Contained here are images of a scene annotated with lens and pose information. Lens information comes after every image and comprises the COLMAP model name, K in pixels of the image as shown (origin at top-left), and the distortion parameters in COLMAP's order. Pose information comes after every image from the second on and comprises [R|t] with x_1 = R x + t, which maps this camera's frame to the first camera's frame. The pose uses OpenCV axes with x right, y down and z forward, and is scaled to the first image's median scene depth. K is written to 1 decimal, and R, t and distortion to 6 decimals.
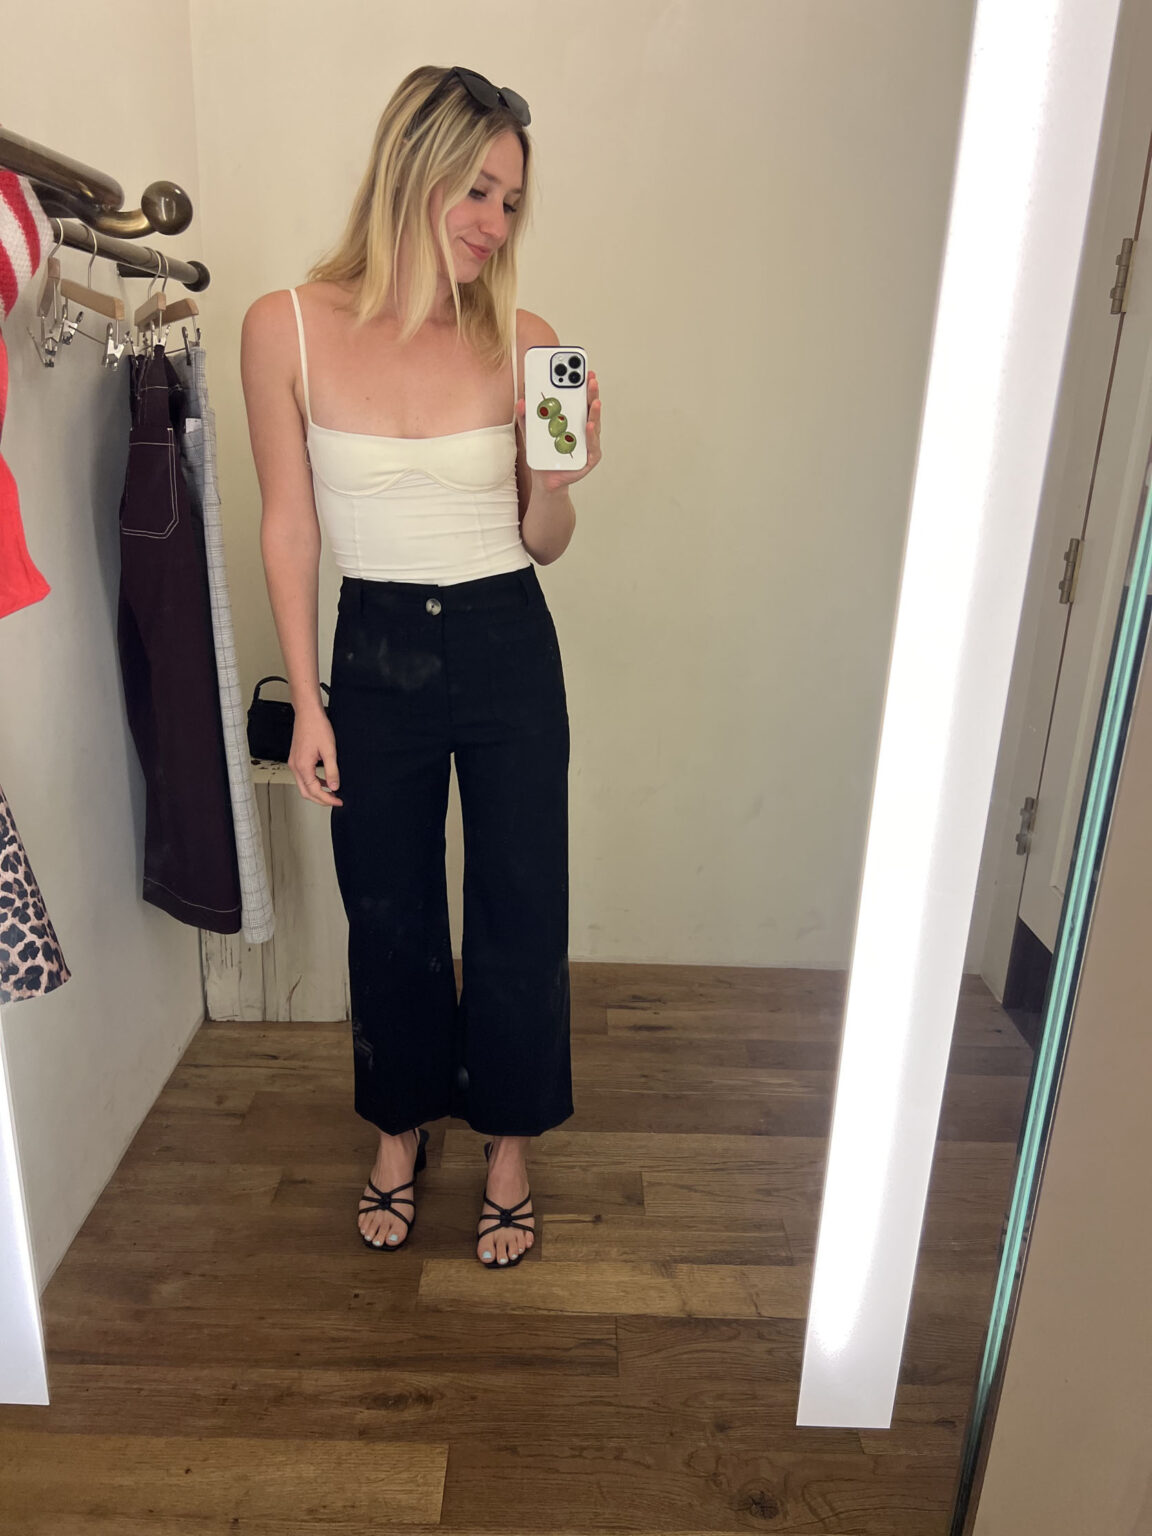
lens RADIAL K [[1169.6, 0, 569.7], [0, 1169.6, 772.7], [0, 0, 1]] dist [0.023507, -0.035327]
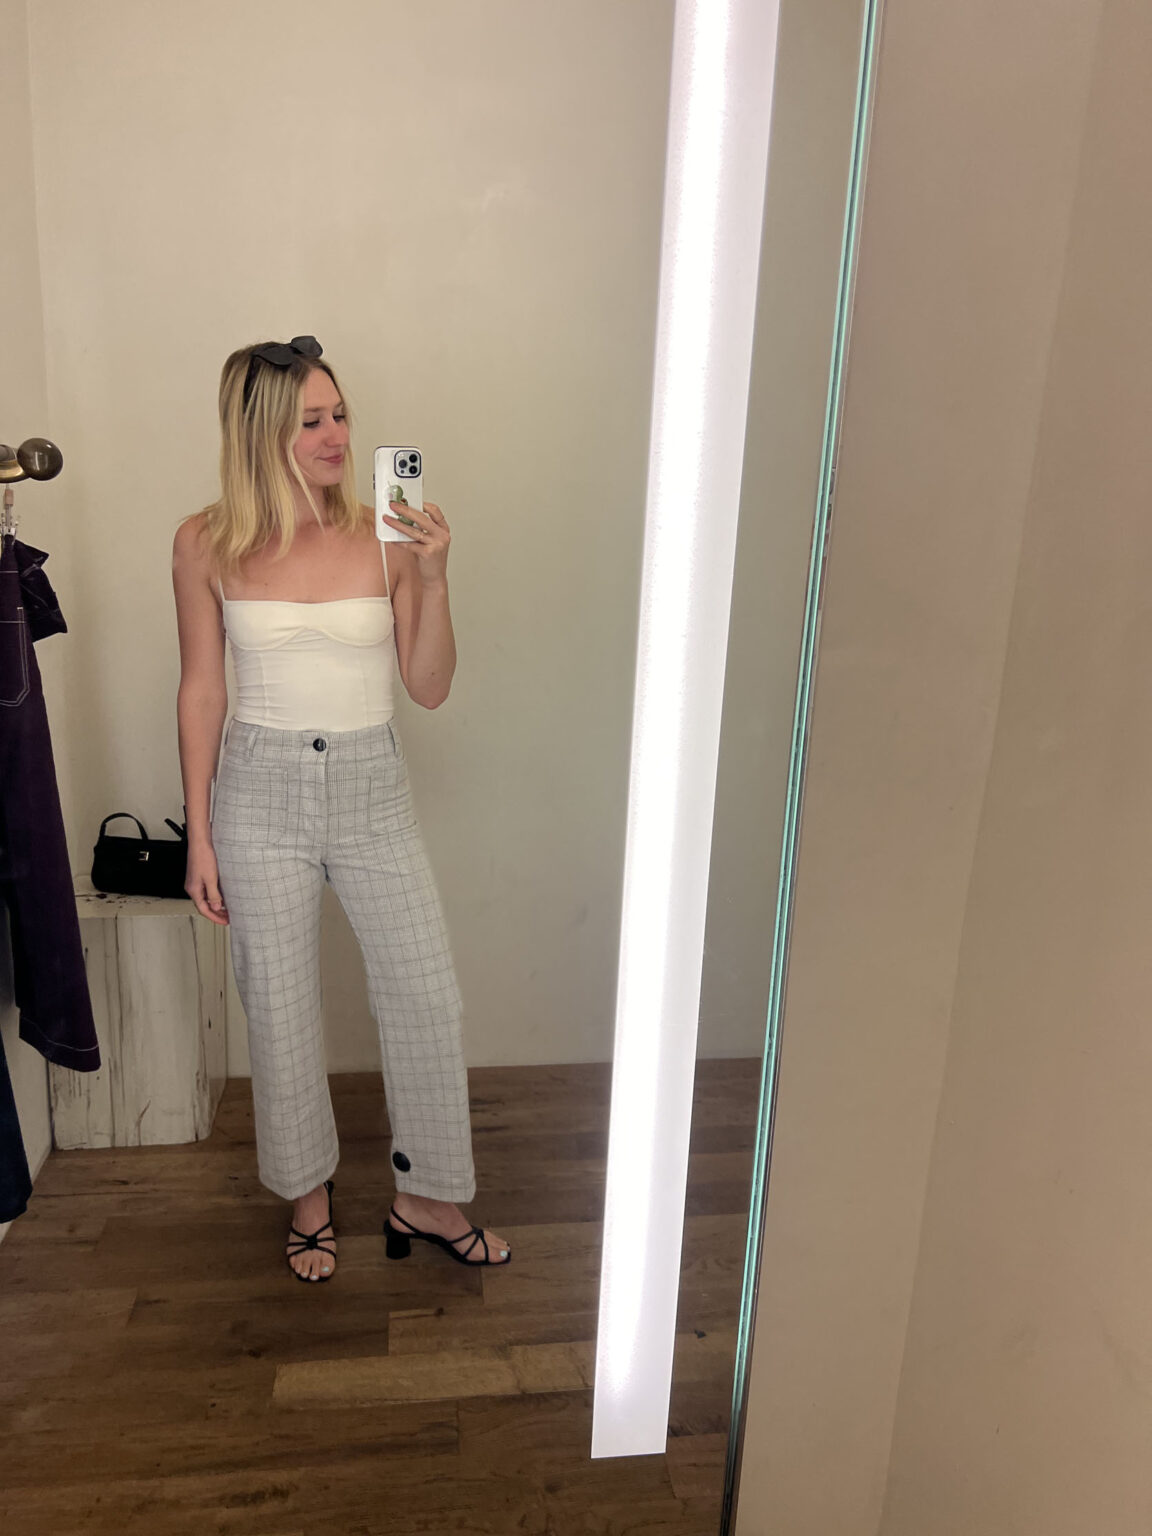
lens RADIAL K [[1169.6, 0, 589.3], [0, 1169.6, 776.7], [0, 0, 1]] dist [0.023507, -0.035327]
pose [[0.988957, -0.025182, 0.146049, 0.015140], [0.035324, 0.997109, -0.067267, -0.040577], [-0.143933, 0.071683, 0.986988, -0.143848]]
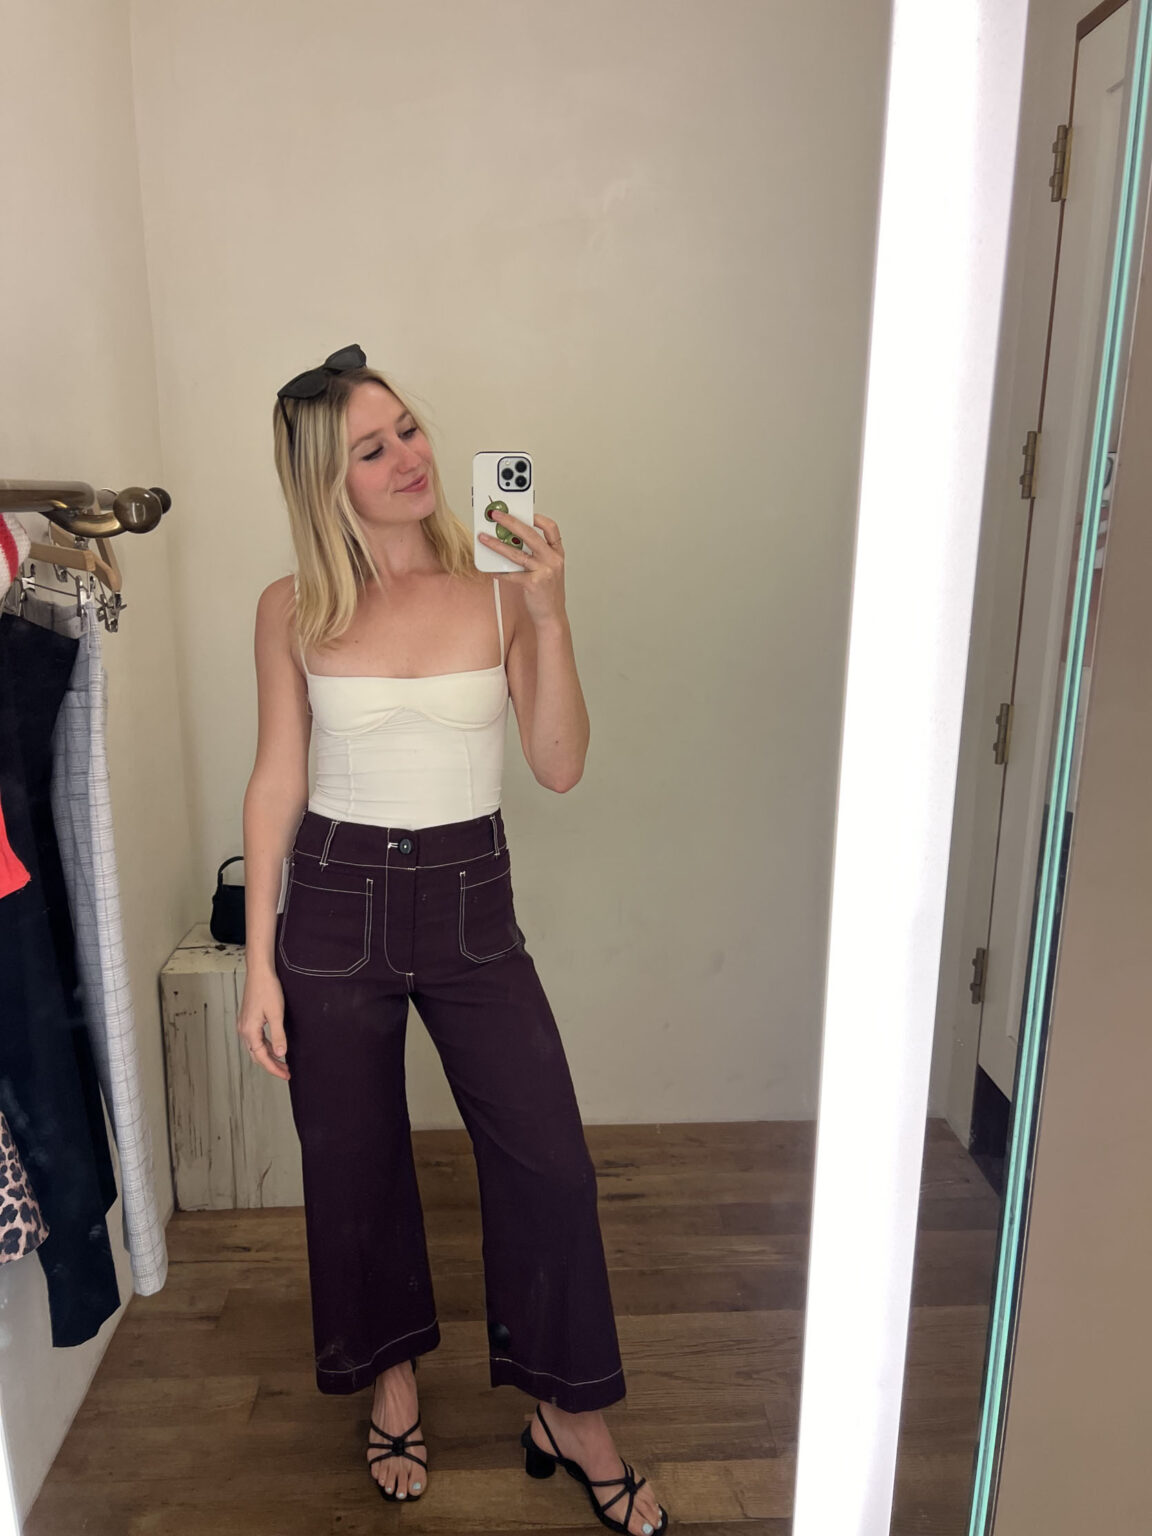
lens RADIAL K [[1169.6, 0, 565.9], [0, 1169.6, 775.4], [0, 0, 1]] dist [0.023507, -0.035327]
pose [[0.998669, -0.039978, 0.032589, 0.001964], [0.042430, 0.996018, -0.078411, -0.089666], [-0.029325, 0.079690, 0.996388, -0.038153]]
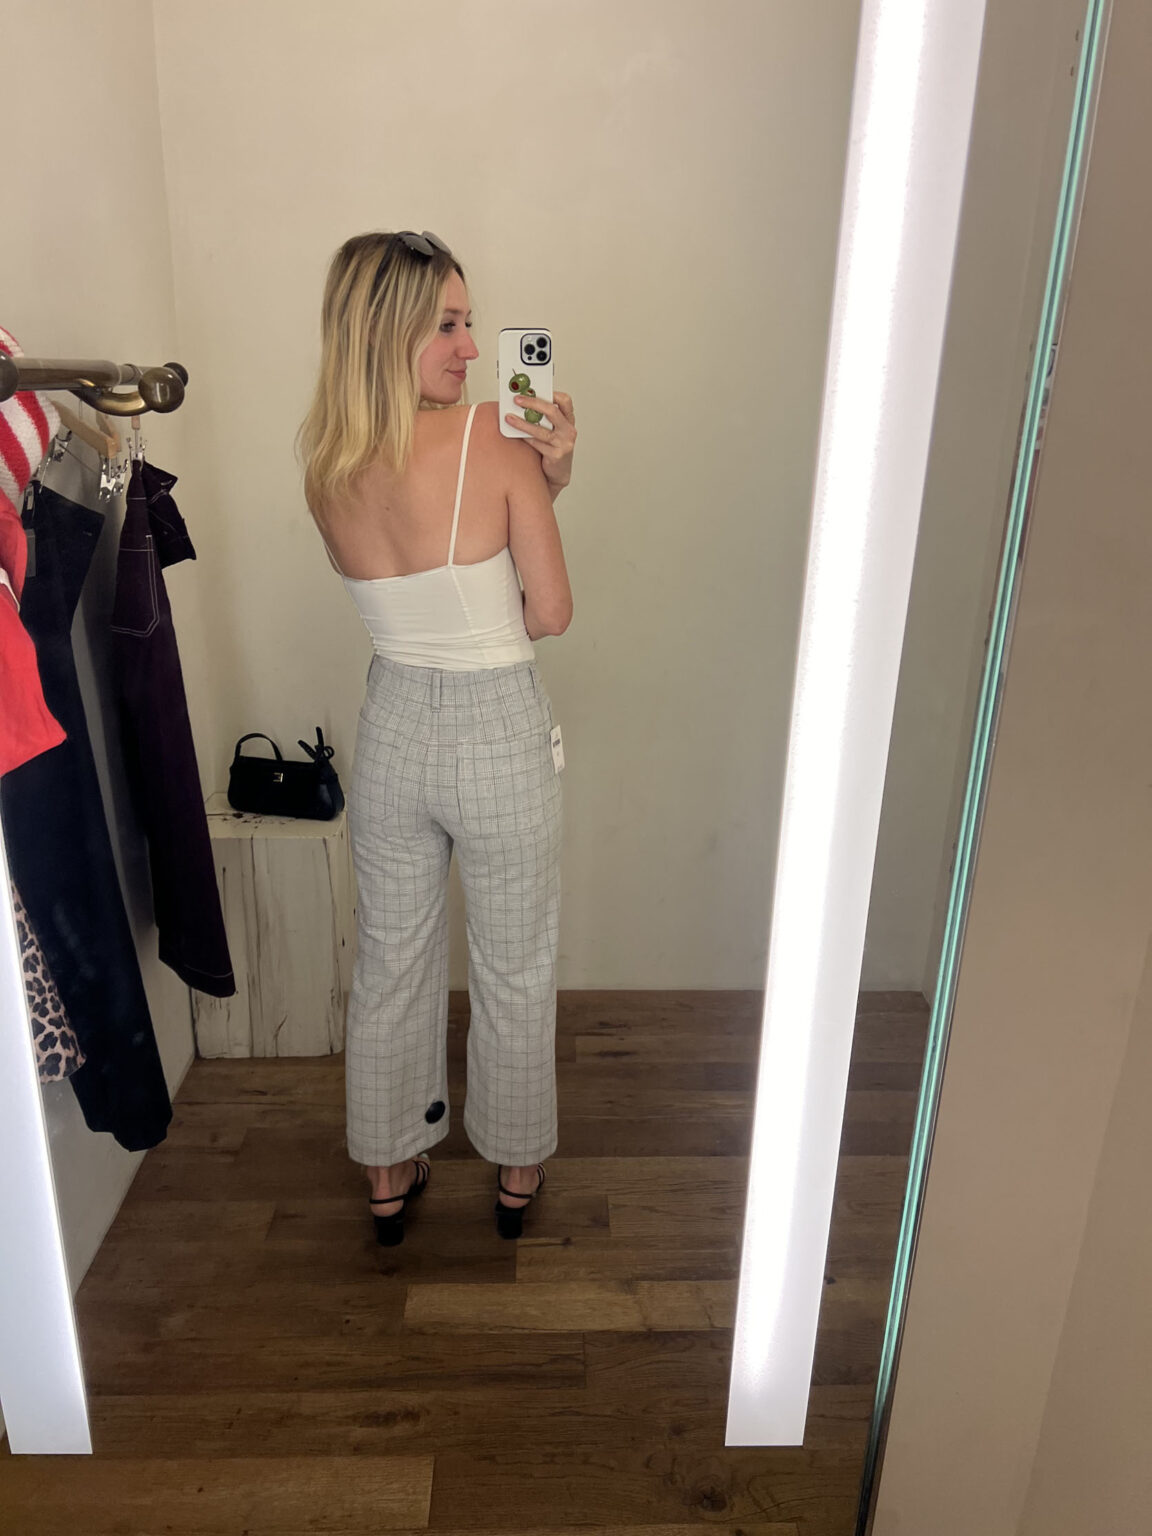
lens RADIAL K [[1169.6, 0, 588.4], [0, 1169.6, 779.9], [0, 0, 1]] dist [0.023507, -0.035327]
pose [[0.999120, -0.018567, 0.037609, 0.011392], [0.017764, 0.999610, 0.021568, -0.079852], [-0.037995, -0.020881, 0.999060, -0.094419]]
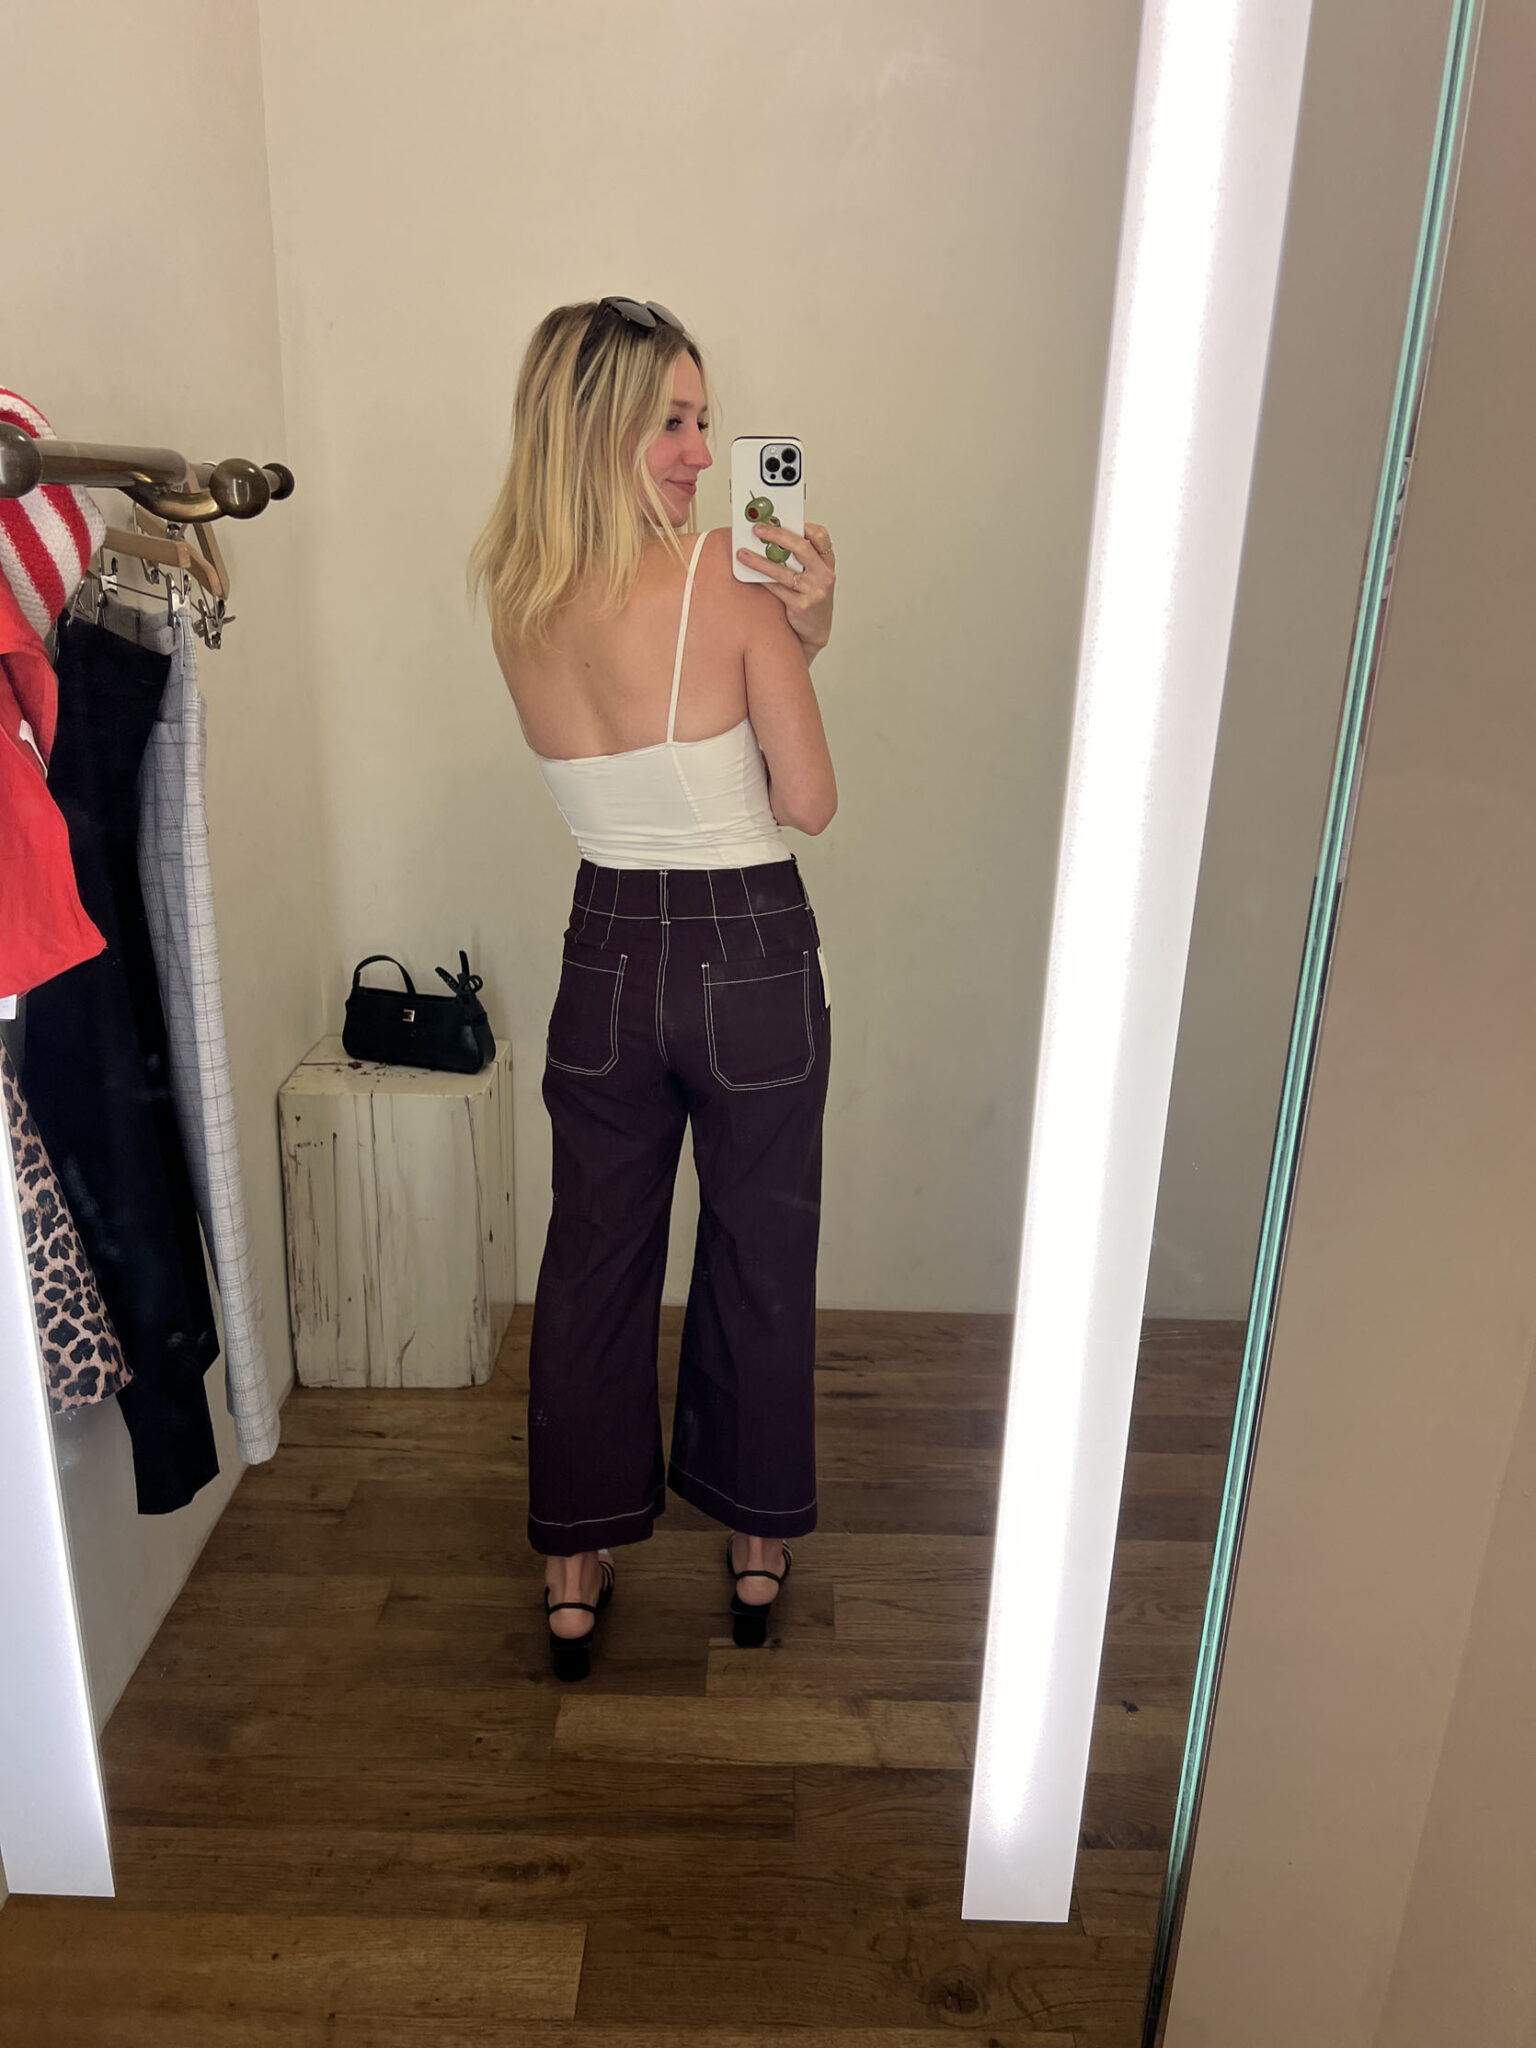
lens RADIAL K [[1559.4, 0, 776.4], [0, 1559.4, 1026.1], [0, 0, 1]] dist [0.023507, -0.035327]
pose [[0.999987, -0.002448, -0.004382, 0.032101], [0.002509, 0.999900, 0.013938, -0.068677], [0.004348, -0.013948, 0.999893, -0.087568]]
